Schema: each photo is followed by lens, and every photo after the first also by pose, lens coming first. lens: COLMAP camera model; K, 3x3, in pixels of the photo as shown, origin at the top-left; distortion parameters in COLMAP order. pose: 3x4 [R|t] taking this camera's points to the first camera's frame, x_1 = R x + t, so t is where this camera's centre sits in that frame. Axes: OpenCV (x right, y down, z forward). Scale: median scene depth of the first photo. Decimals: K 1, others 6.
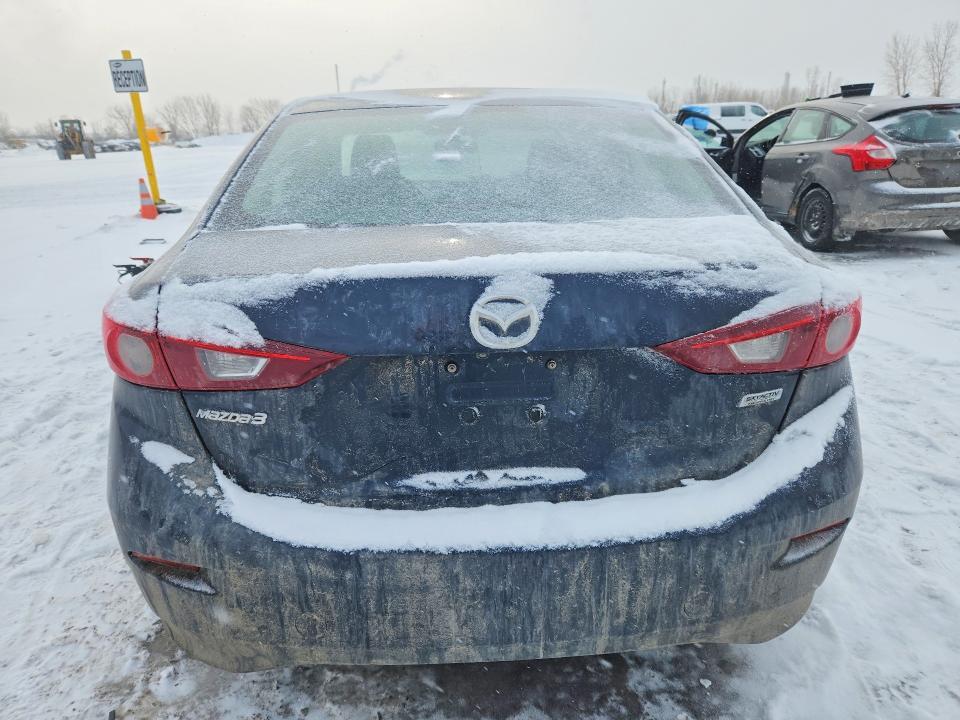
lens RADIAL K [[711.0, 0, 482.8], [0, 711.0, 358.4], [0, 0, 1]] dist [0.006107, -0.003271]
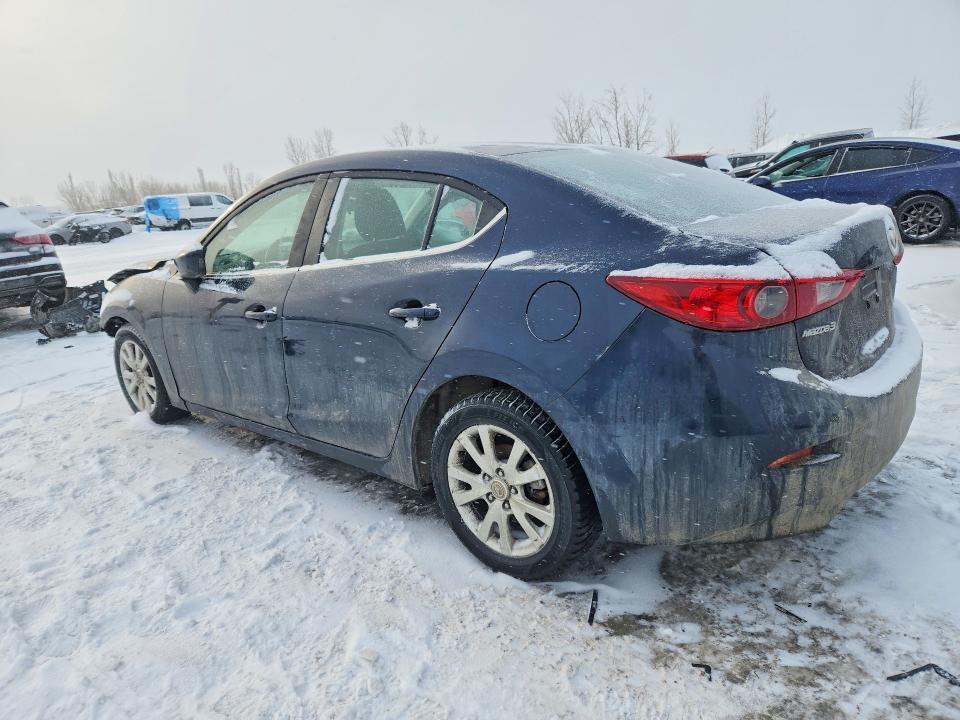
lens RADIAL K [[711.0, 0, 485.0], [0, 711.0, 359.9], [0, 0, 1]] dist [0.006107, -0.003271]
pose [[0.651862, -0.183888, 0.735704, -1.394932], [0.276645, 0.960960, -0.004927, -0.030697], [-0.706076, 0.206741, 0.677285, 0.382652]]
